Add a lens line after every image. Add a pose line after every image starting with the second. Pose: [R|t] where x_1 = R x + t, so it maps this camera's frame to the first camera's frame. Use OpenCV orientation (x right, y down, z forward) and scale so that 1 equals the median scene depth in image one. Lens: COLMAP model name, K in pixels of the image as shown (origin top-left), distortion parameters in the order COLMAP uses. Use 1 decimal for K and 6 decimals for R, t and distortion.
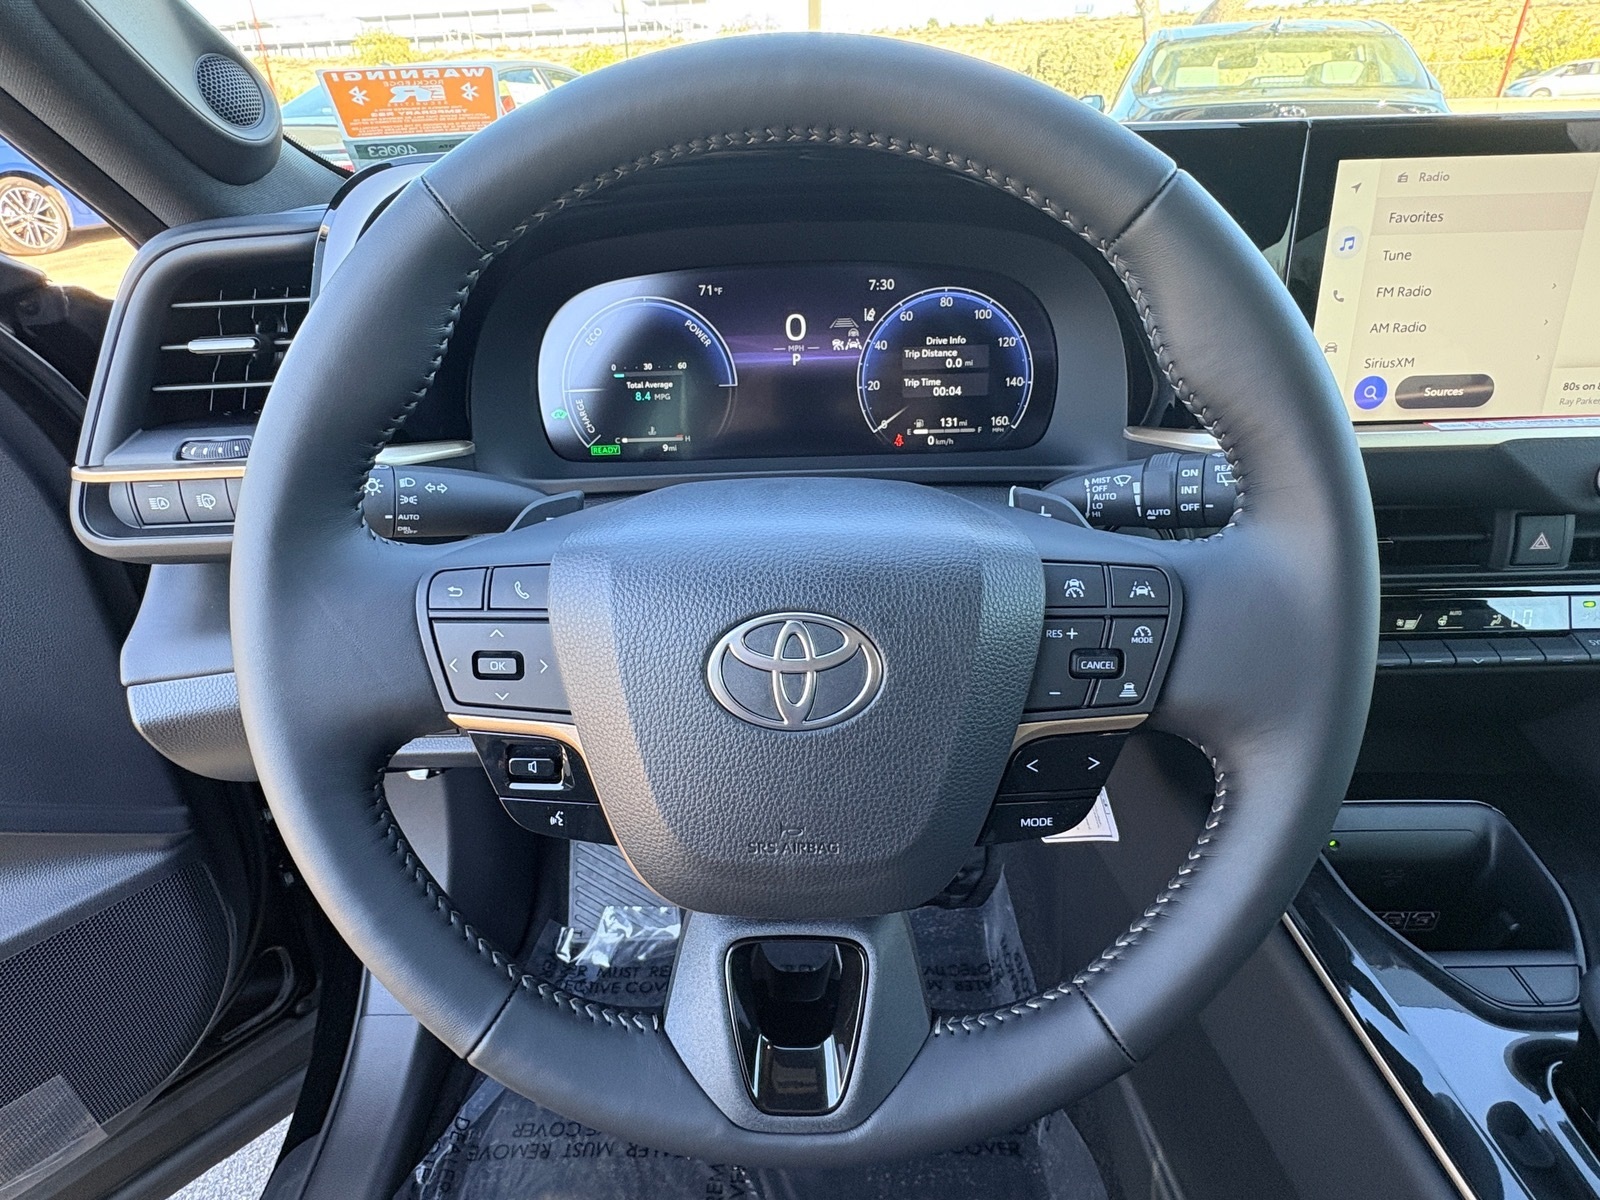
lens RADIAL K [[896.5, 0, 785.0], [0, 896.5, 595.7], [0, 0, 1]] dist [0.004166, 0.001976]
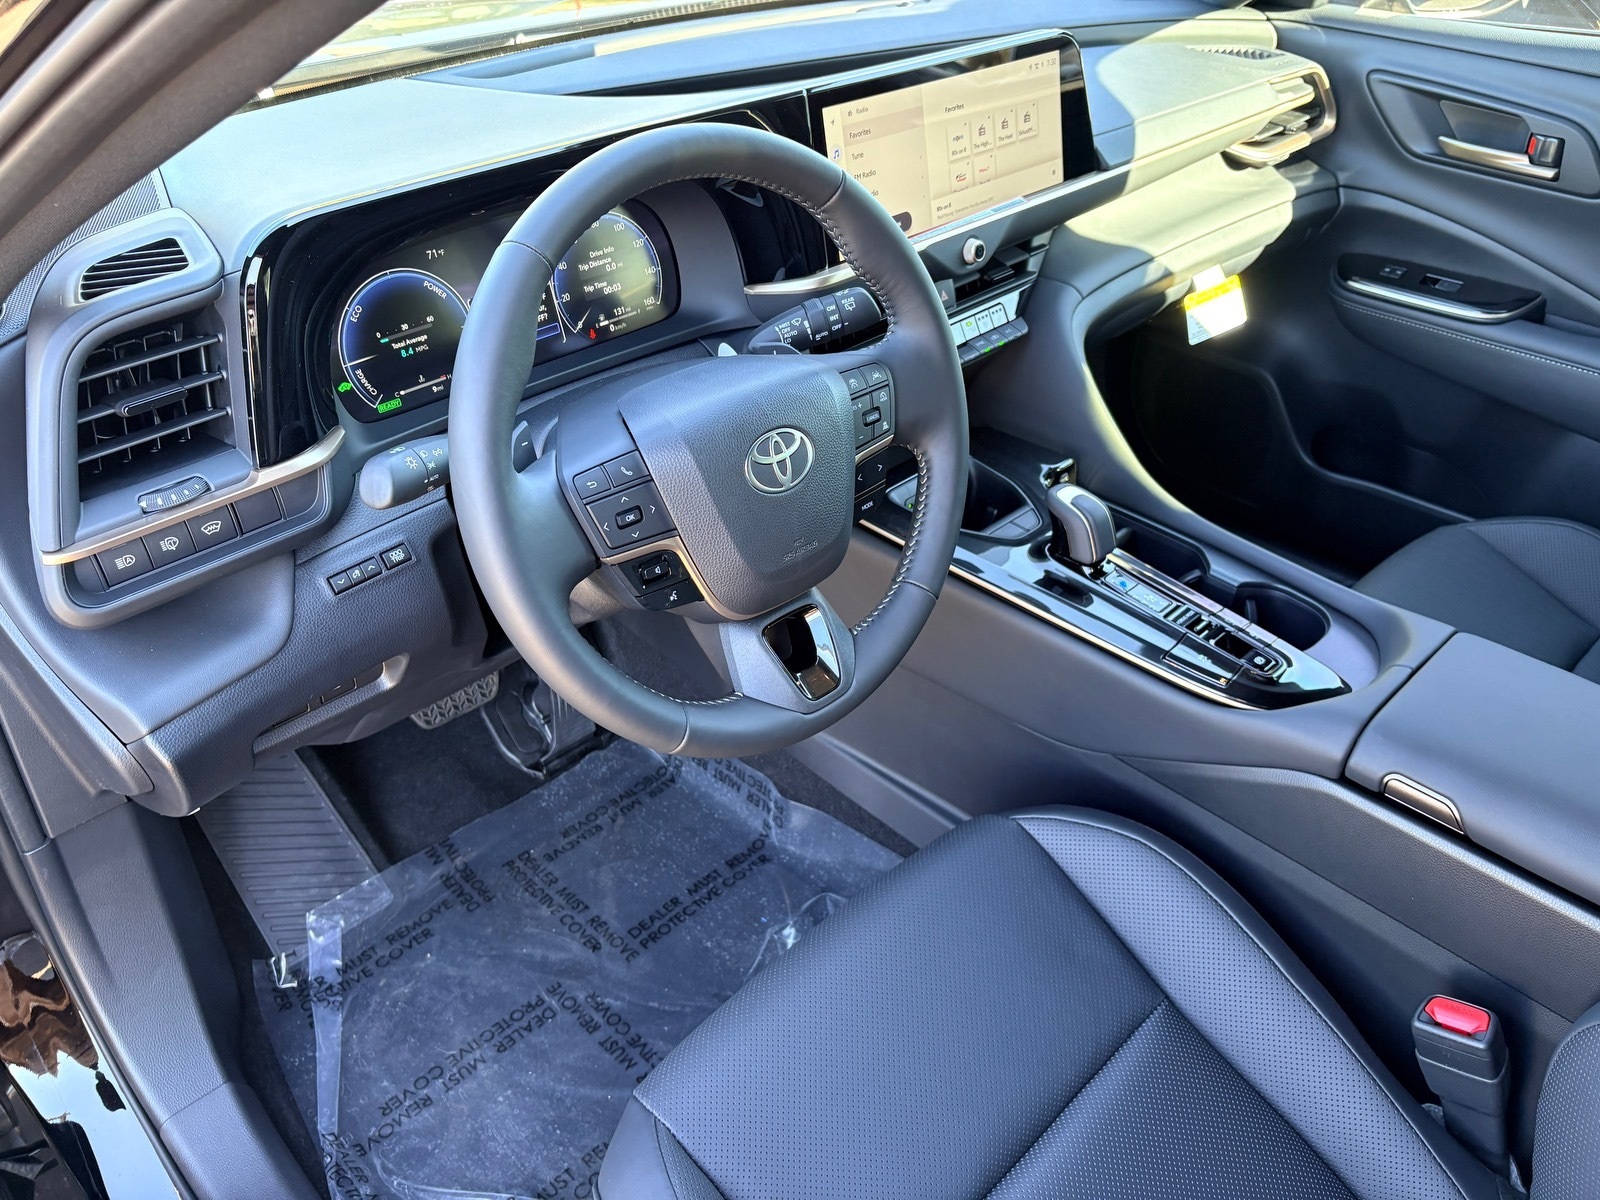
lens RADIAL K [[1220.3, 0, 803.7], [0, 1220.3, 588.4], [0, 0, 1]] dist [0.075134, -0.111573]
pose [[0.706479, -0.378360, 0.598106, -0.964330], [0.321616, 0.924434, 0.204904, -0.109020], [-0.630437, 0.047600, 0.774780, -0.625529]]
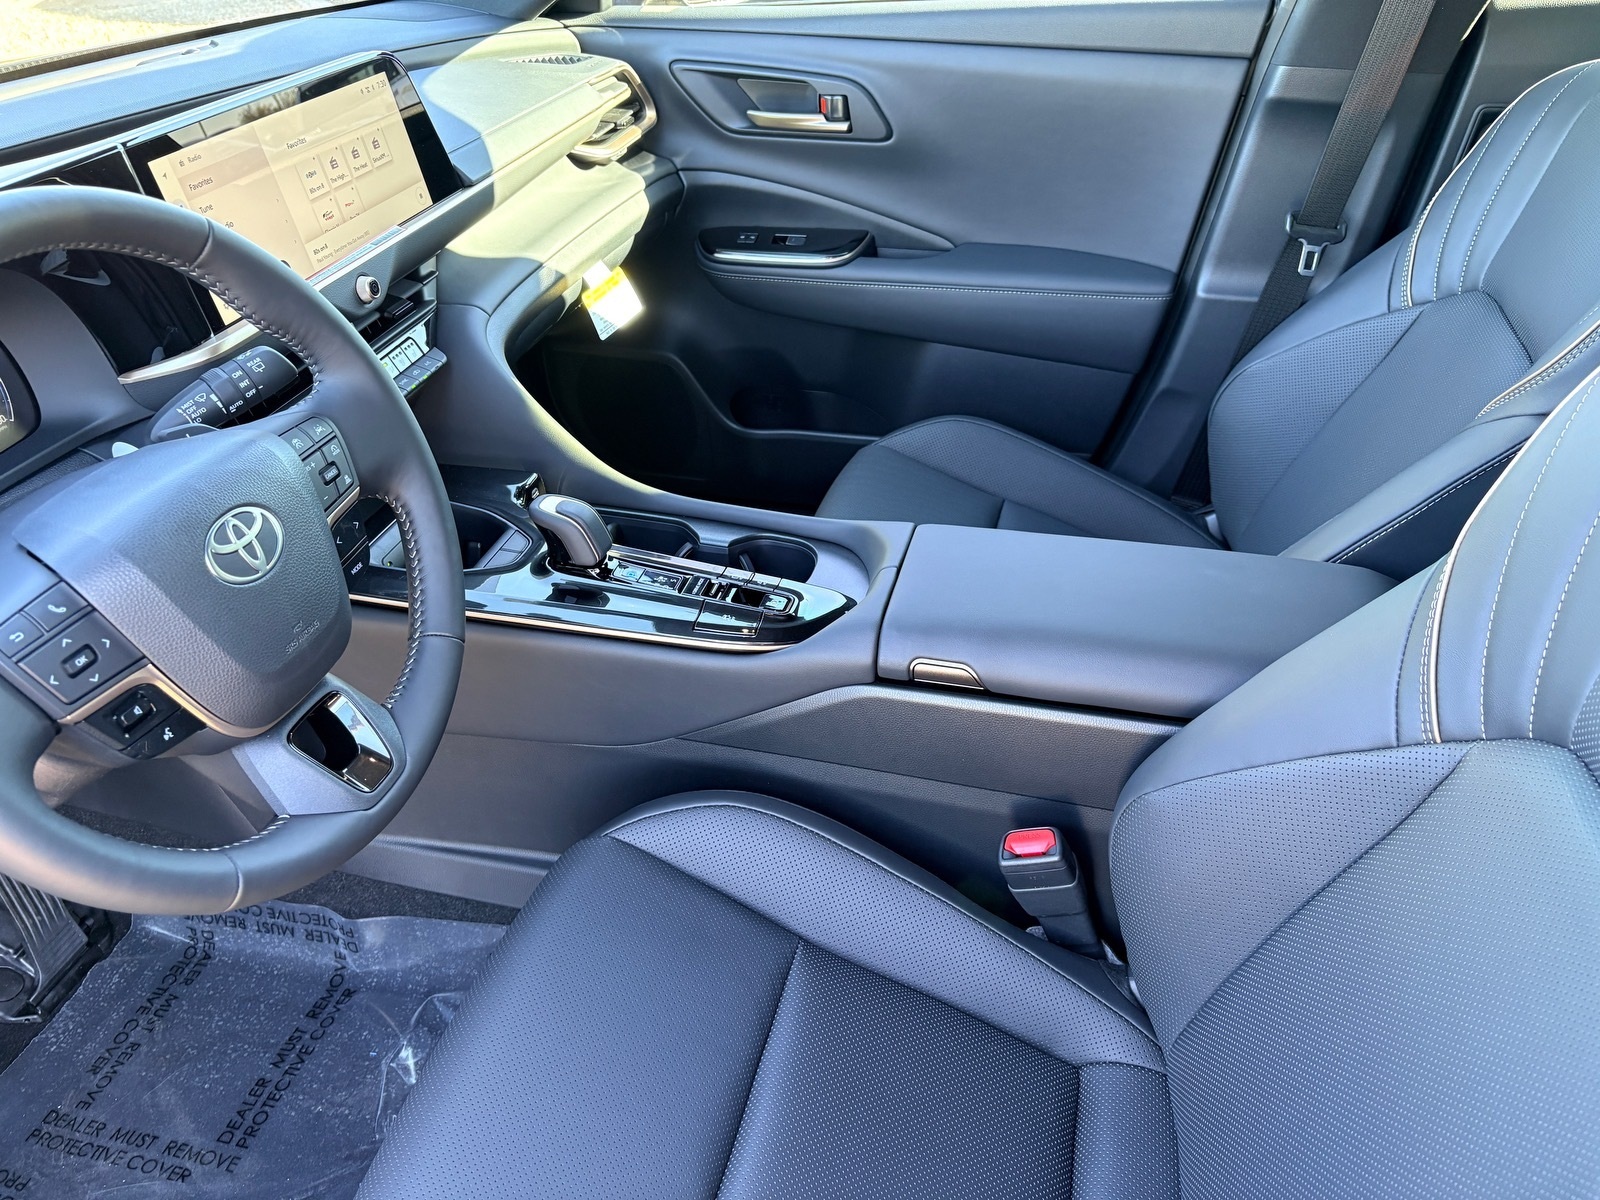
lens RADIAL K [[1227.3, 0, 794.9], [0, 1227.3, 598.4], [0, 0, 1]] dist [0.010698, 0.009705]
pose [[0.251877, -0.523671, 0.813834, -0.987160], [0.486918, 0.795326, 0.361064, -0.100200], [-0.836343, 0.305327, 0.455309, -0.527516]]
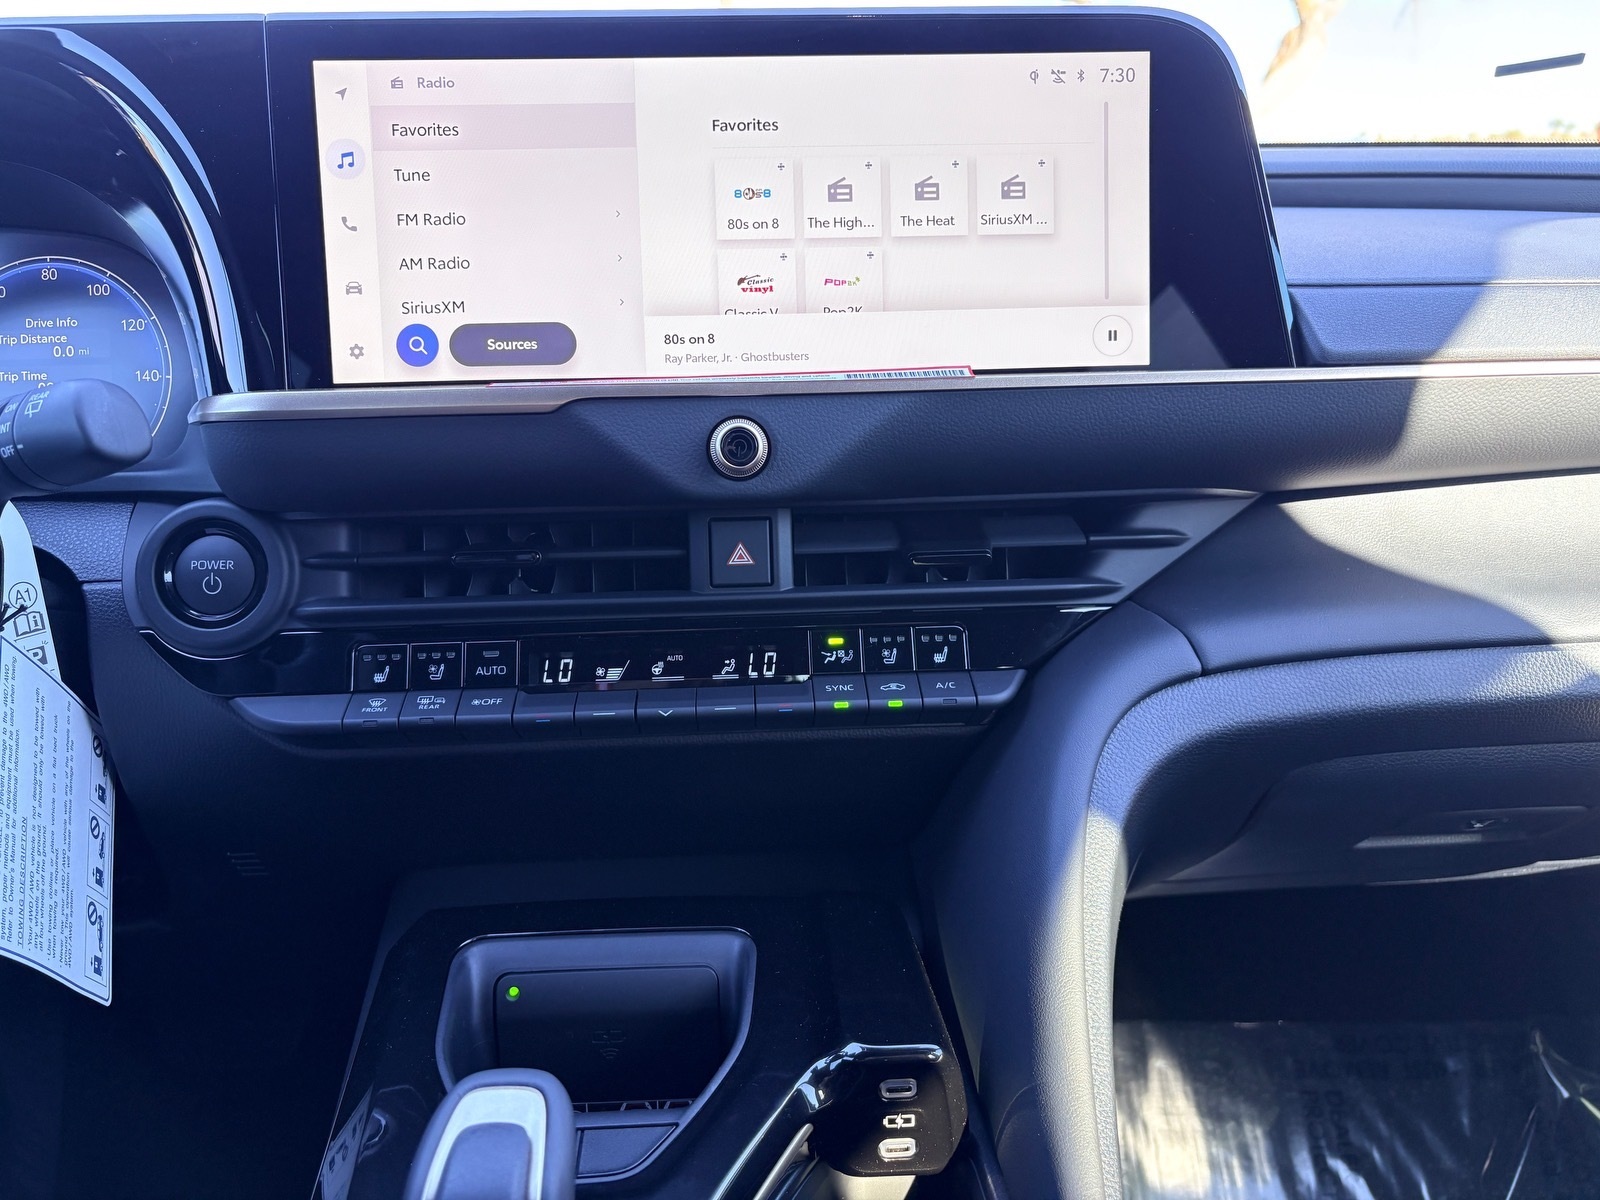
lens RADIAL K [[1235.4, 0, 800.5], [0, 1235.4, 604.2], [0, 0, 1]] dist [0.005865, 0.001956]
pose [[0.998680, -0.008459, 0.050664, 0.826868], [0.019021, 0.977129, -0.211795, 0.200452], [-0.047713, 0.212479, 0.976000, -0.008132]]
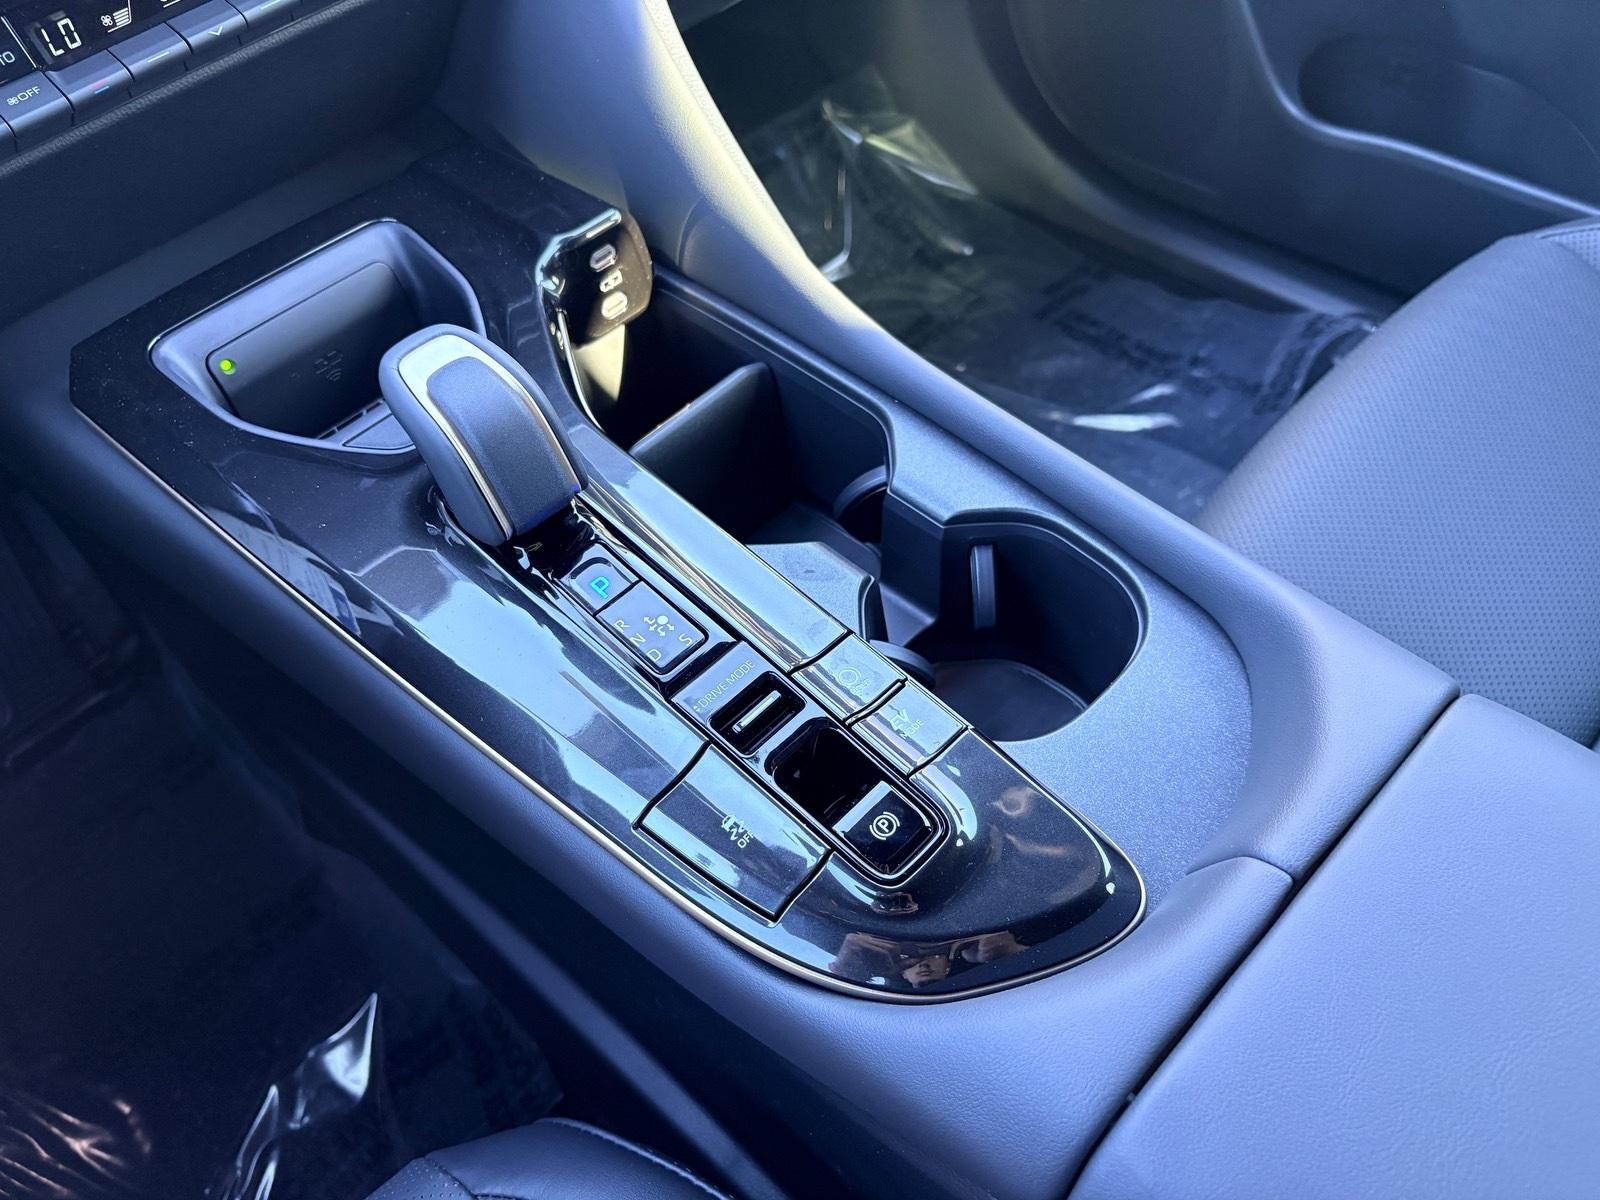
lens RADIAL K [[1260.0, 0, 800.0], [0, 1260.0, 600.0], [0, 0, 1]] dist [-0.004803, -0.001099]
pose [[0.711150, -0.572369, 0.408240, 0.440404], [0.410055, 0.809367, 0.420453, 0.203403], [-0.571070, -0.131604, 0.810284, -0.105427]]
